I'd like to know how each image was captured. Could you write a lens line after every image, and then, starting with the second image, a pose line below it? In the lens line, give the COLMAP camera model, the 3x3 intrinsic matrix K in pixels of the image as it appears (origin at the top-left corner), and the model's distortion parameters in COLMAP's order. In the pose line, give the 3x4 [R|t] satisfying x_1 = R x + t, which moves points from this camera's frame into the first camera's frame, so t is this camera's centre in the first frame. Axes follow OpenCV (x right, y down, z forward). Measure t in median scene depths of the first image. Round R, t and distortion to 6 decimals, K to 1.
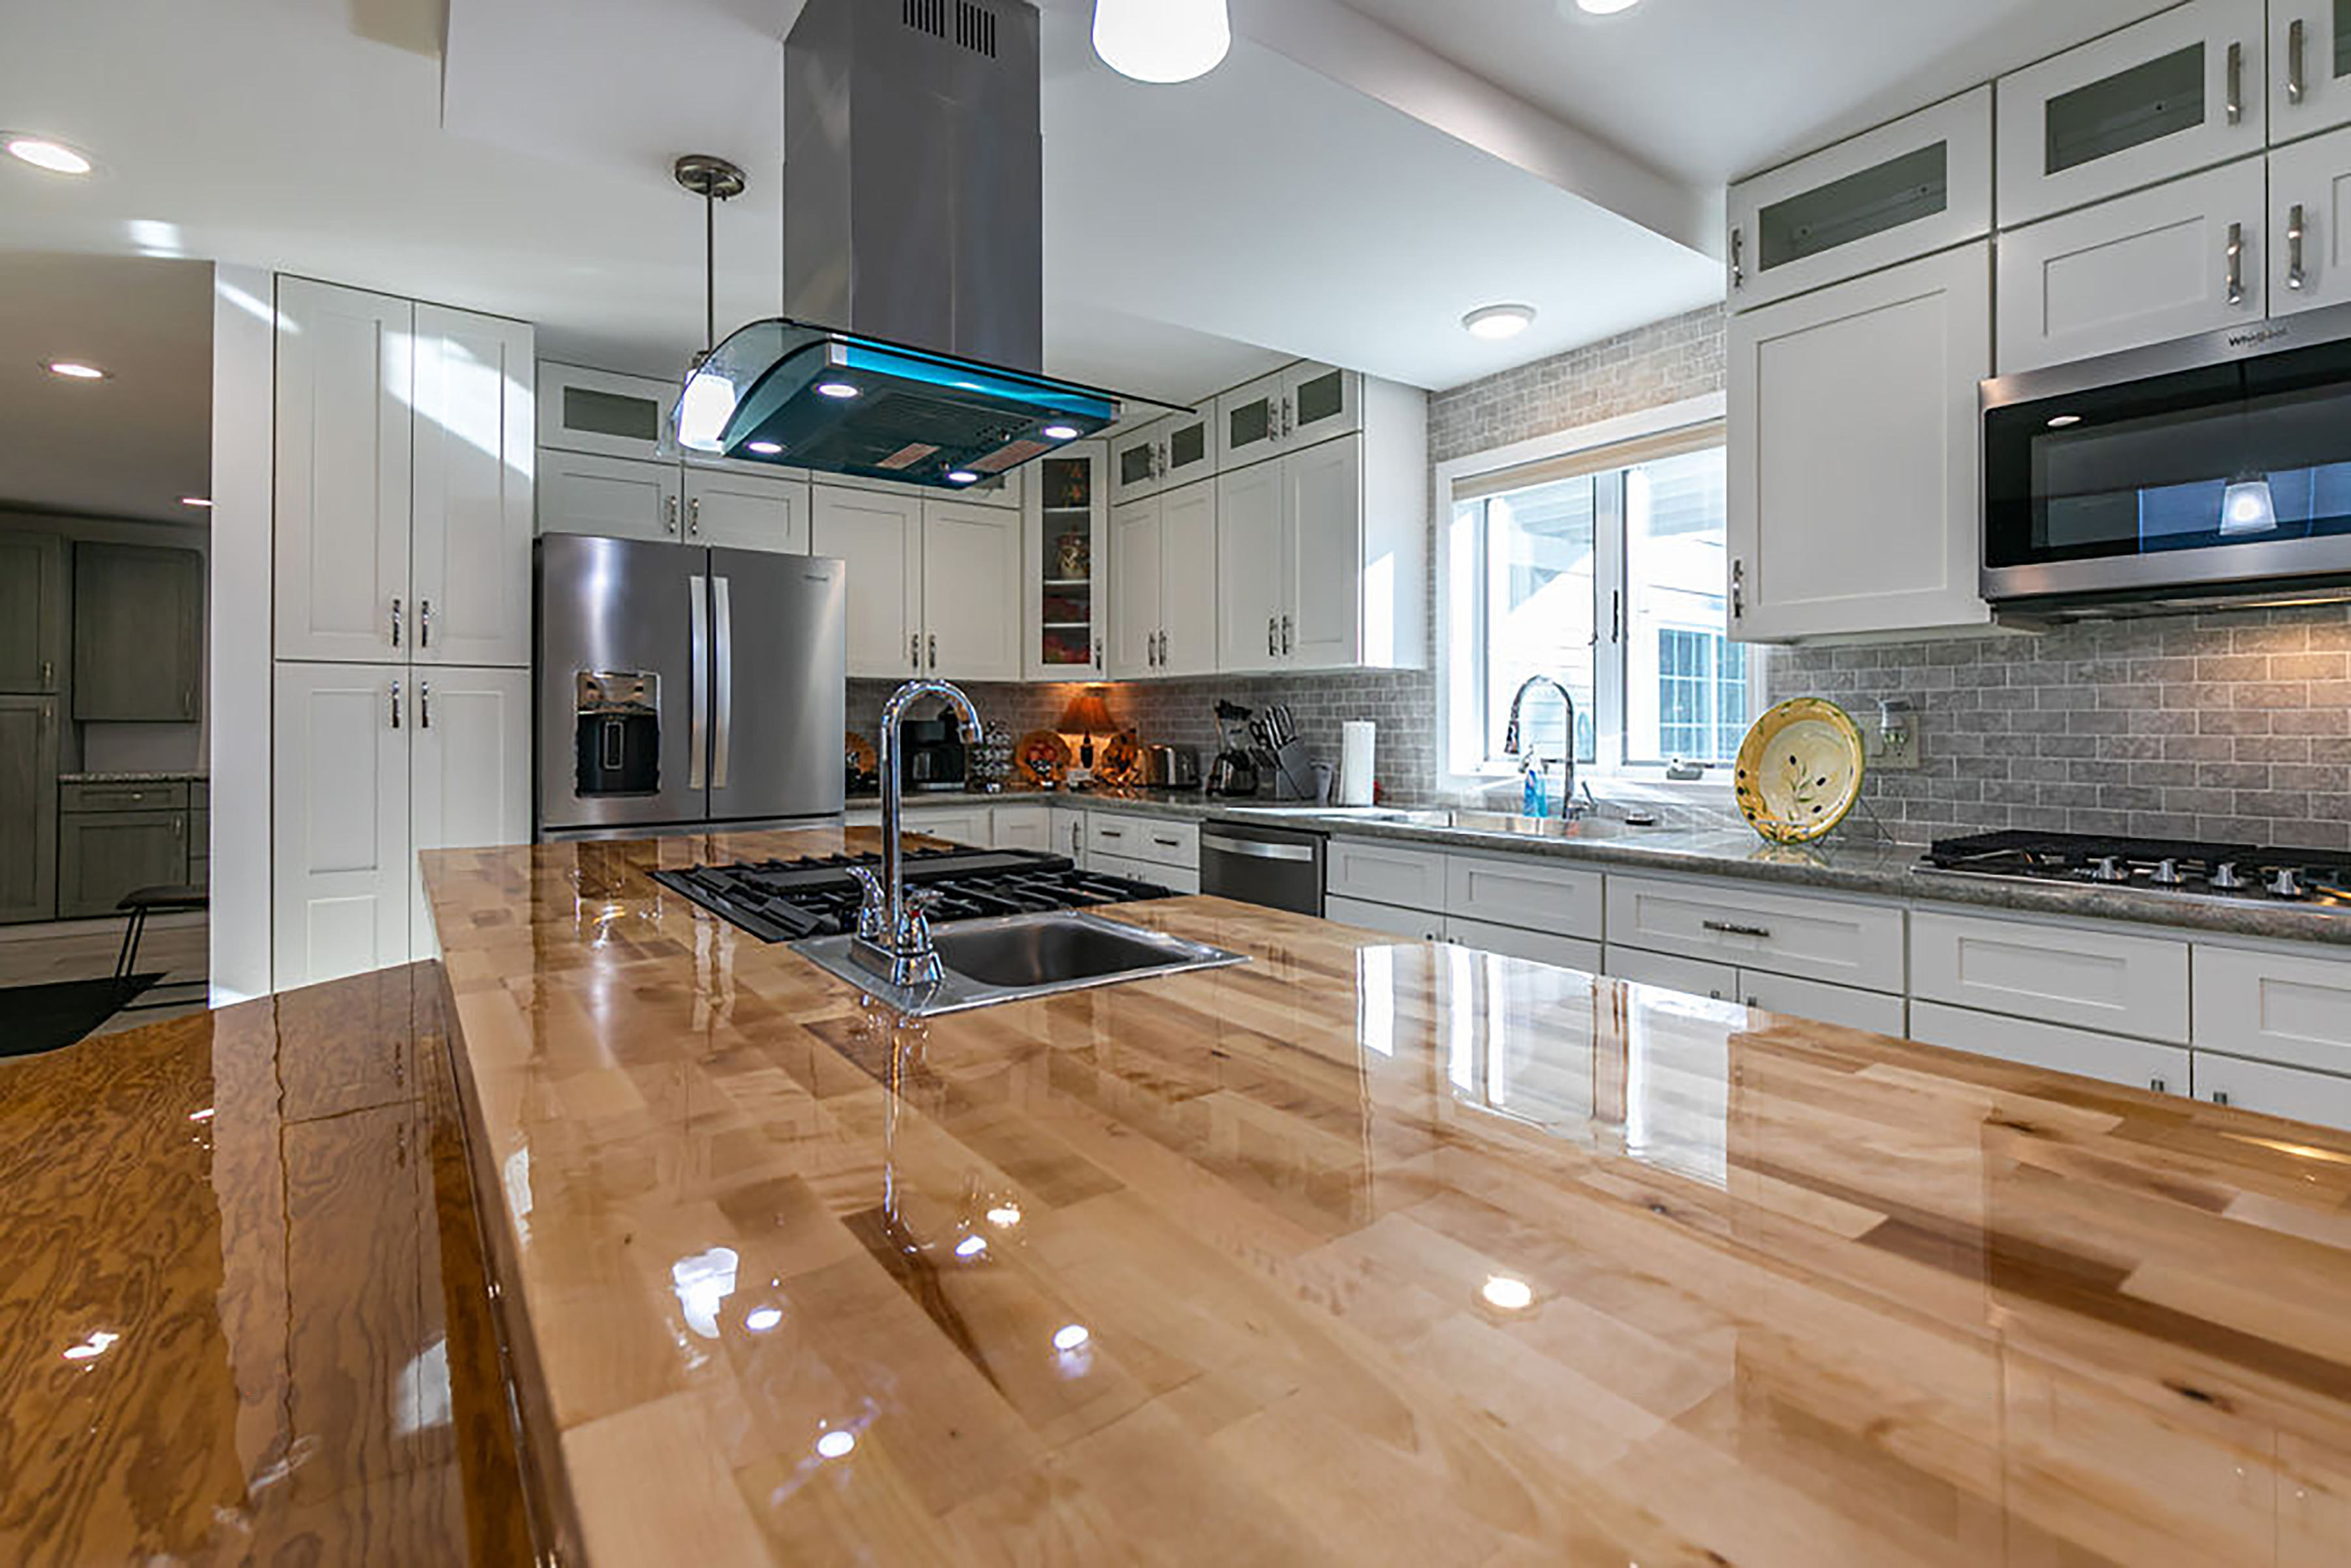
lens RADIAL K [[1072.6, 0, 1176.9], [0, 1072.6, 710.6], [0, 0, 1]] dist [-0.000005, 0.000024]
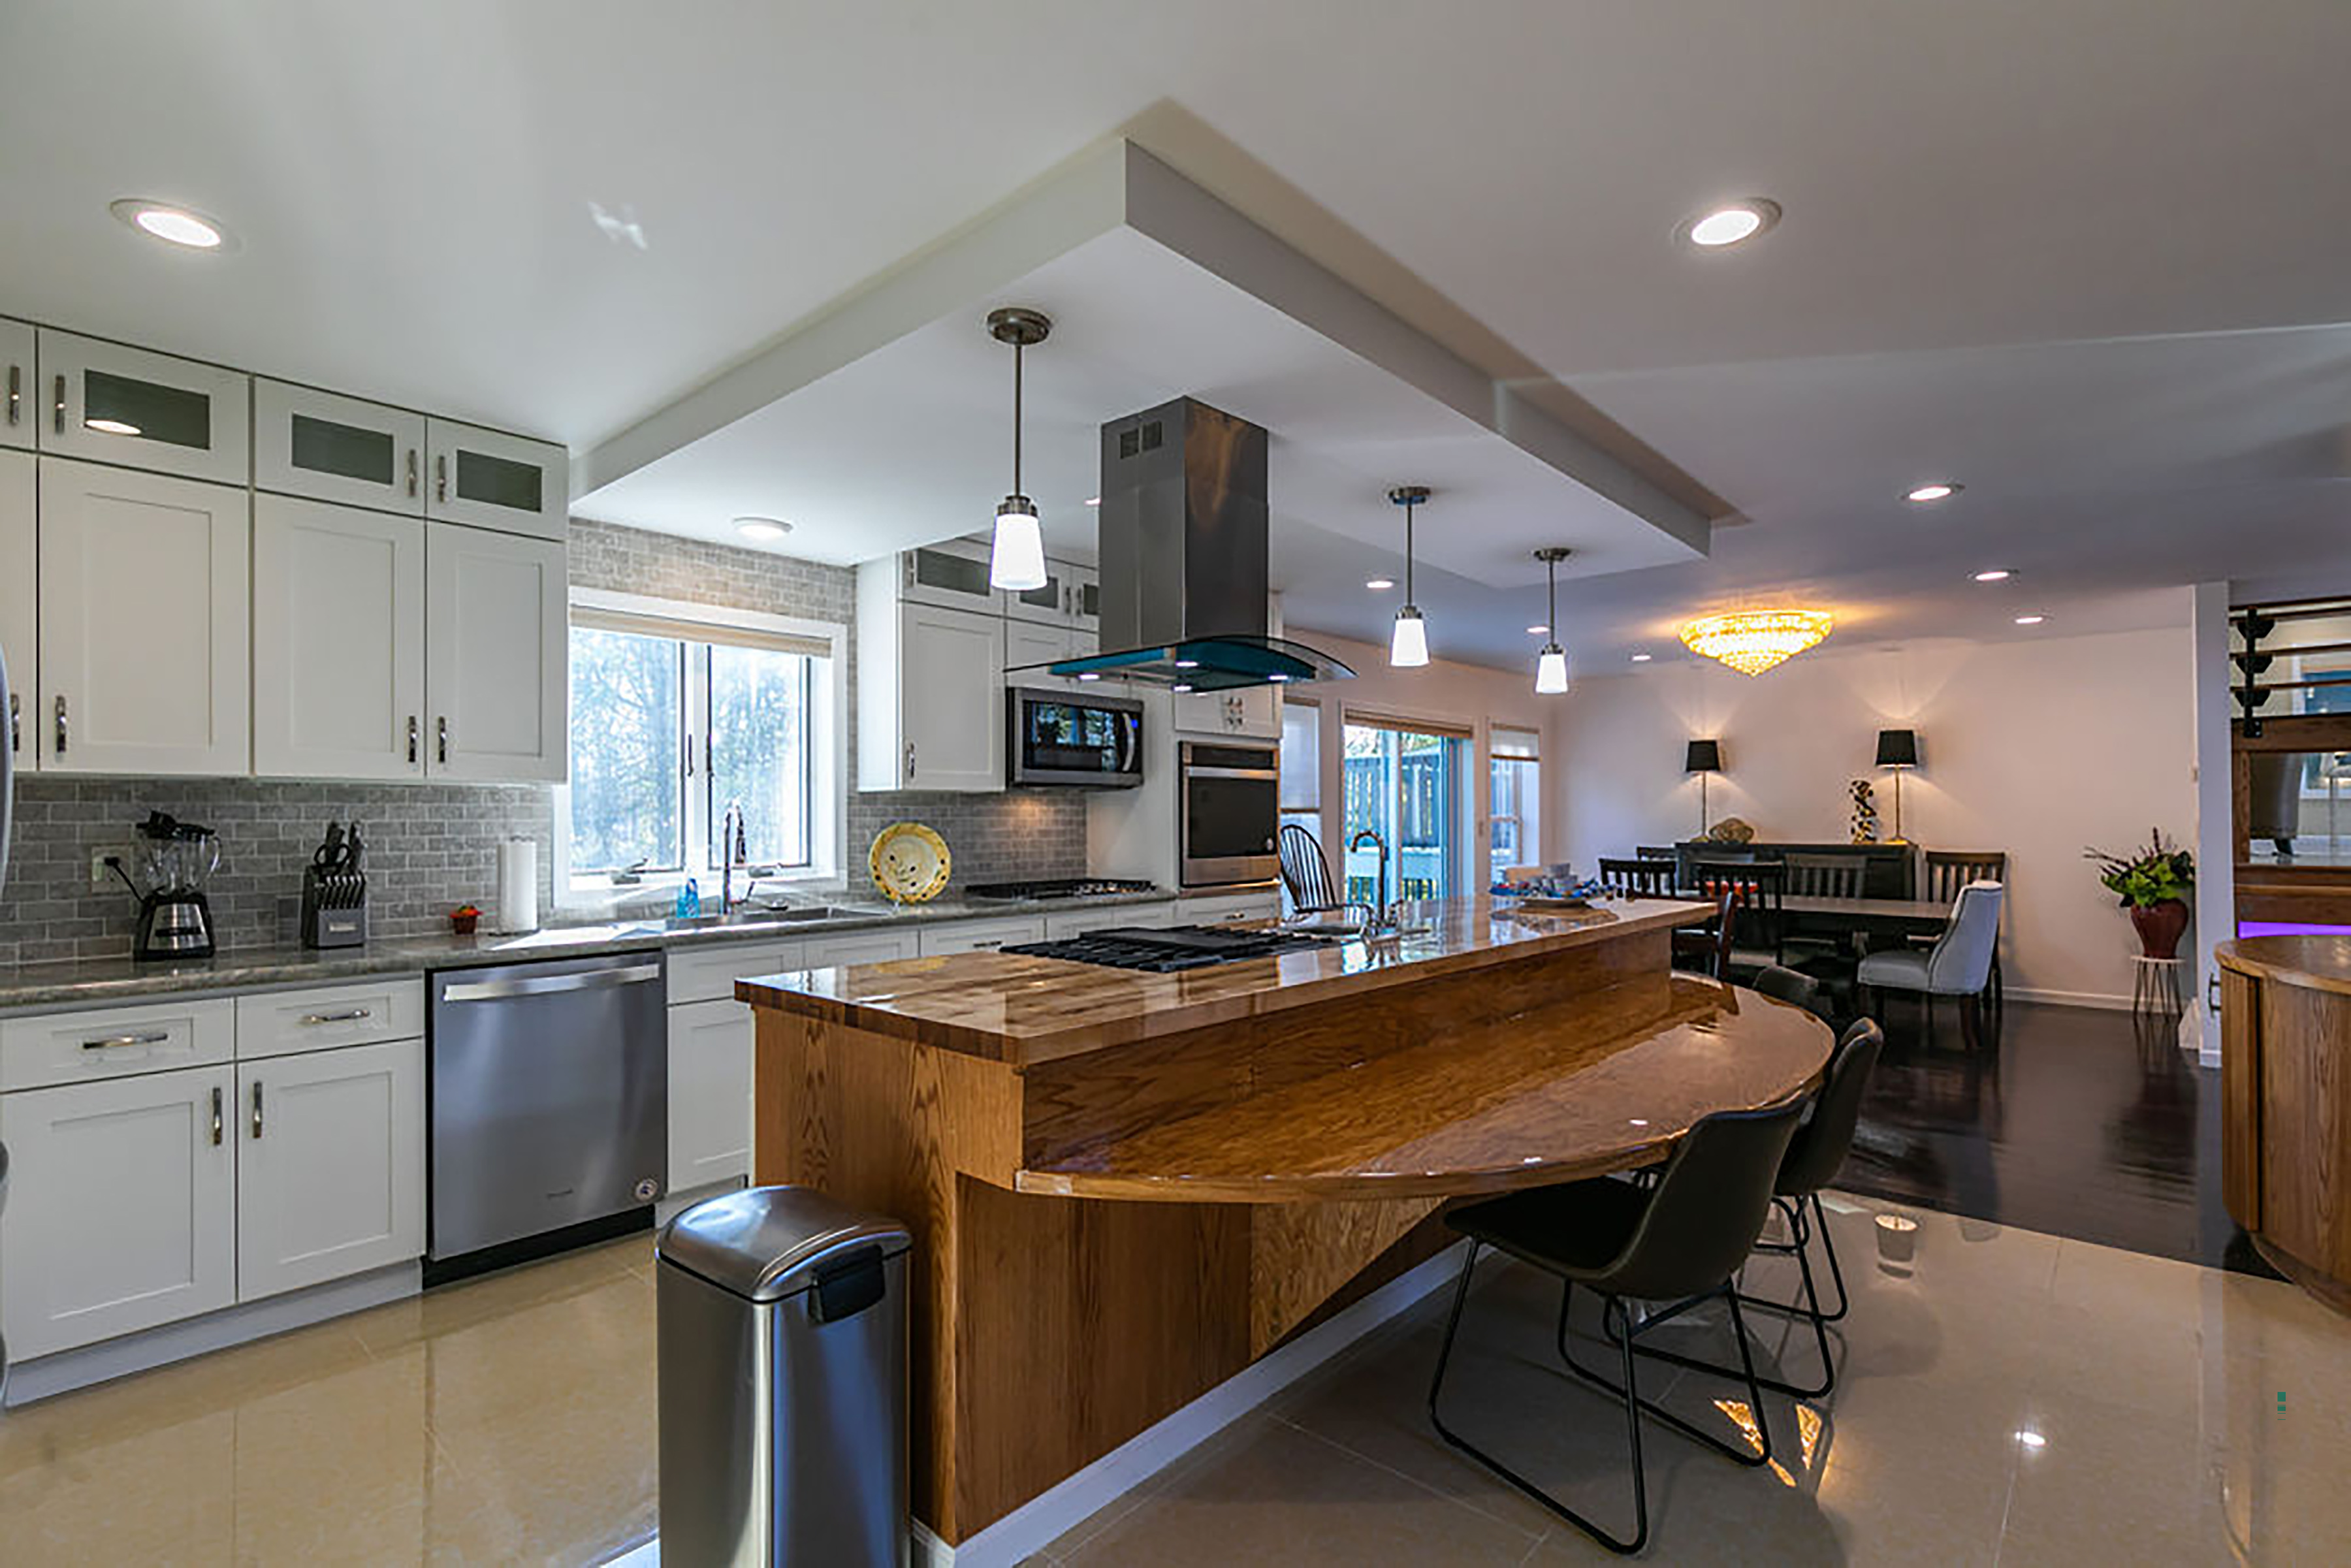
lens RADIAL K [[1097.6, 0, 1177.3], [0, 1097.6, 824.9], [0, 0, 1]] dist [0.000587, 0.000053]
pose [[-0.209919, -0.001136, 0.977718, -0.902923], [-0.005473, 0.999985, -0.000013, -0.006720], [-0.977704, -0.005354, -0.209922, 0.652355]]
